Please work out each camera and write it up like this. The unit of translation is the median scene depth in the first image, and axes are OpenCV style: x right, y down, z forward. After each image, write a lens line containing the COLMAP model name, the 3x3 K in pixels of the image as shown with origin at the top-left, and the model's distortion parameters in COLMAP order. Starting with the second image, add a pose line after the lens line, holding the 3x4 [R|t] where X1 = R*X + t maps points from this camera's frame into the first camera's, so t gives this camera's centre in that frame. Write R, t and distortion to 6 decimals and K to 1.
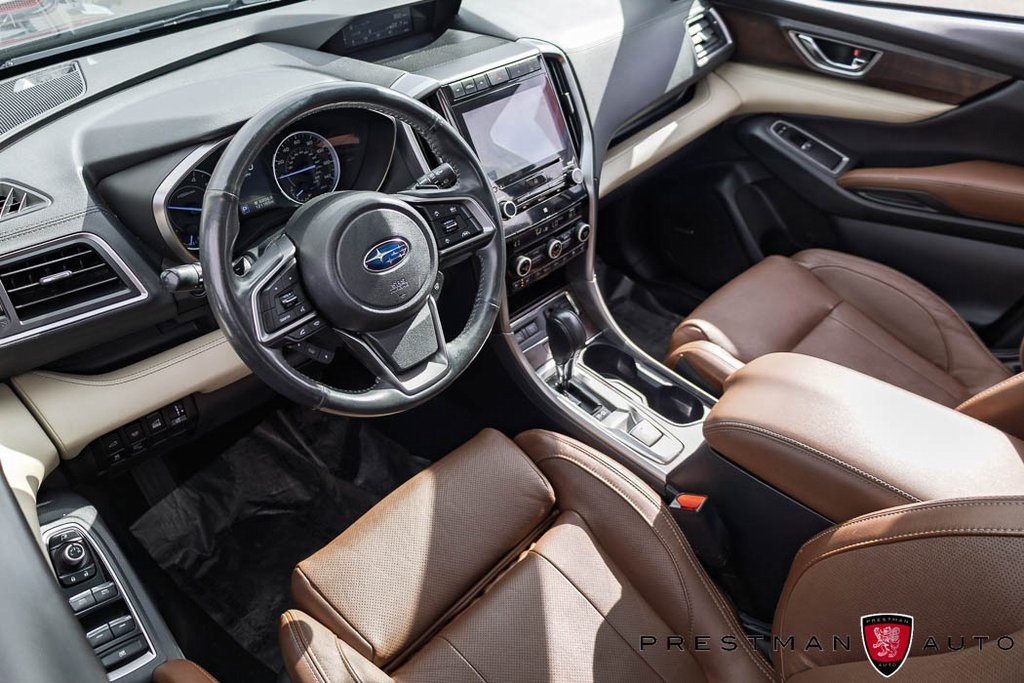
lens RADIAL K [[722.3, 0, 513.4], [0, 722.3, 277.9], [0, 0, 1]] dist [-0.002301, -0.002126]
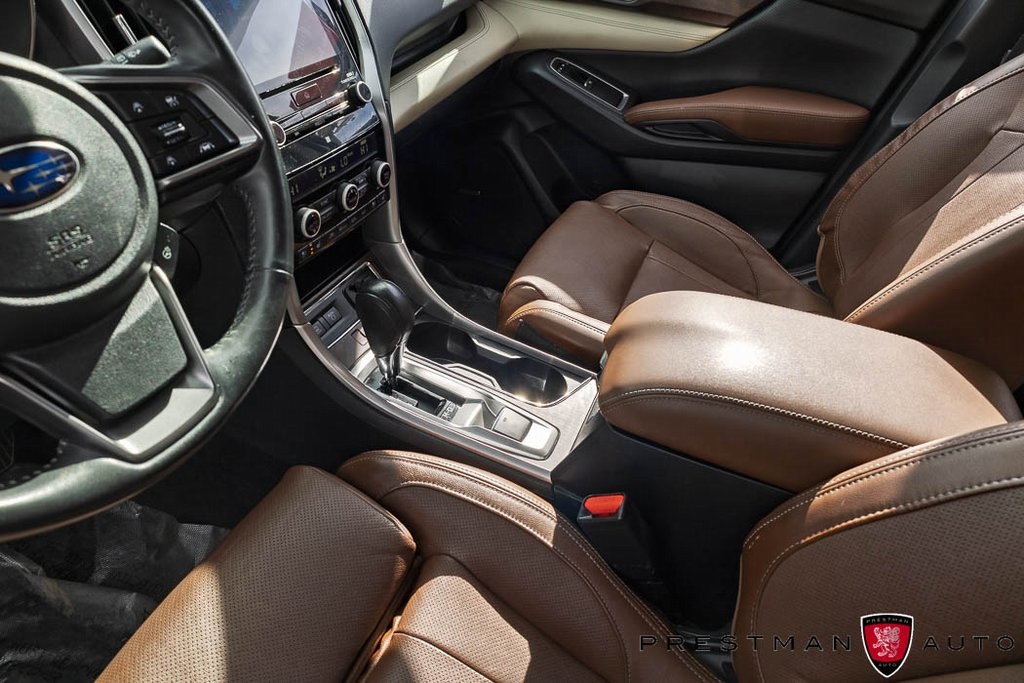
lens RADIAL K [[673.5, 0, 512.1], [0, 673.5, 325.2], [0, 0, 1]] dist [0.009719, -0.000578]
pose [[0.932848, -0.162216, 0.321685, -0.026730], [0.136085, 0.985404, 0.102277, 0.037486], [-0.333580, -0.051632, 0.941307, 0.321578]]
